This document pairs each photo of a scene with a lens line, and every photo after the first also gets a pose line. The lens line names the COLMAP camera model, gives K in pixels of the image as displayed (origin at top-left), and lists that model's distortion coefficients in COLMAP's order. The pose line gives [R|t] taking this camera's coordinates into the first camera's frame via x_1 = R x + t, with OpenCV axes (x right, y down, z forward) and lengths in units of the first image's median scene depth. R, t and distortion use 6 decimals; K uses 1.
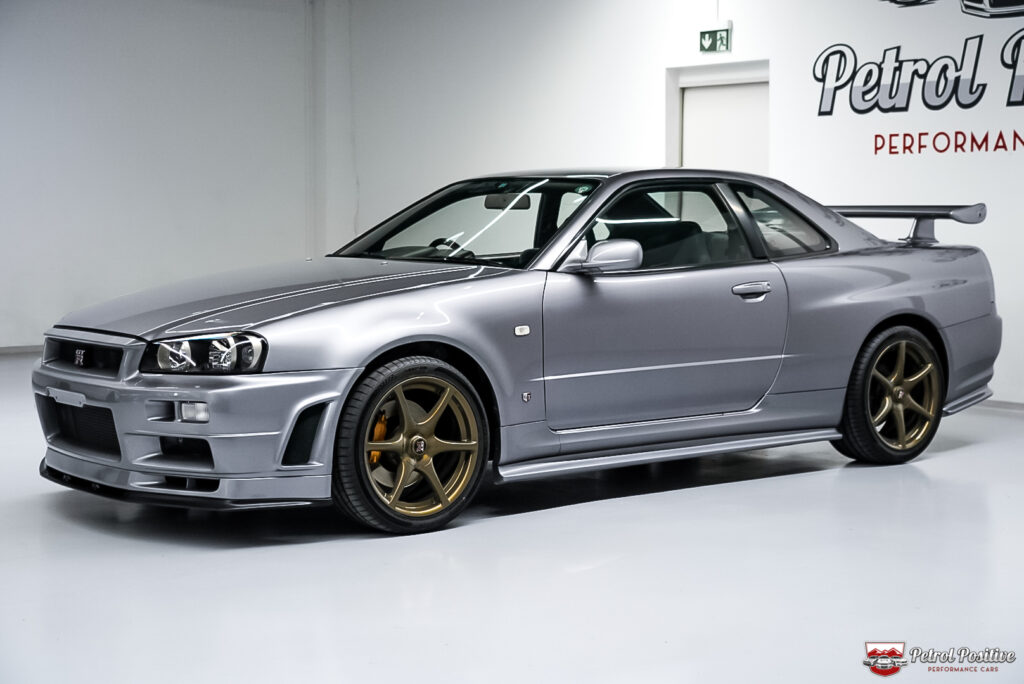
lens RADIAL K [[1546.1, 0, 508.7], [0, 1546.1, 342.0], [0, 0, 1]] dist [0.023759, 0.000000]
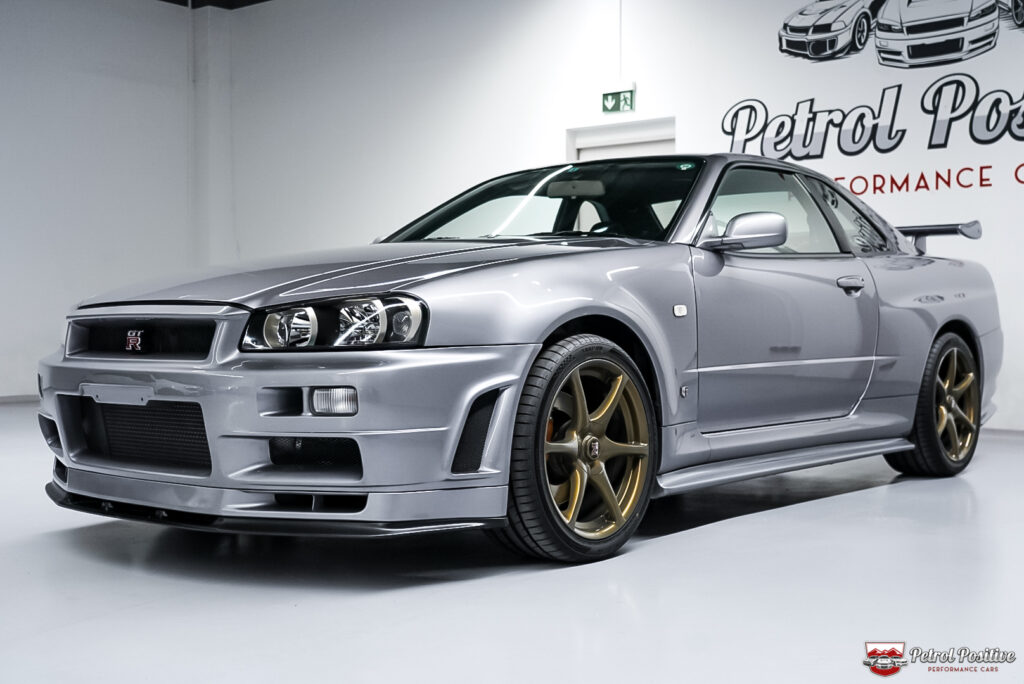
lens RADIAL K [[1220.3, 0, 517.0], [0, 1220.3, 340.5], [0, 0, 1]] dist [0.031651, 0.000000]
pose [[0.980505, -0.003954, 0.196454, -0.159874], [0.016806, 0.997822, -0.063792, 0.037967], [-0.195774, 0.065850, 0.978436, 0.294814]]
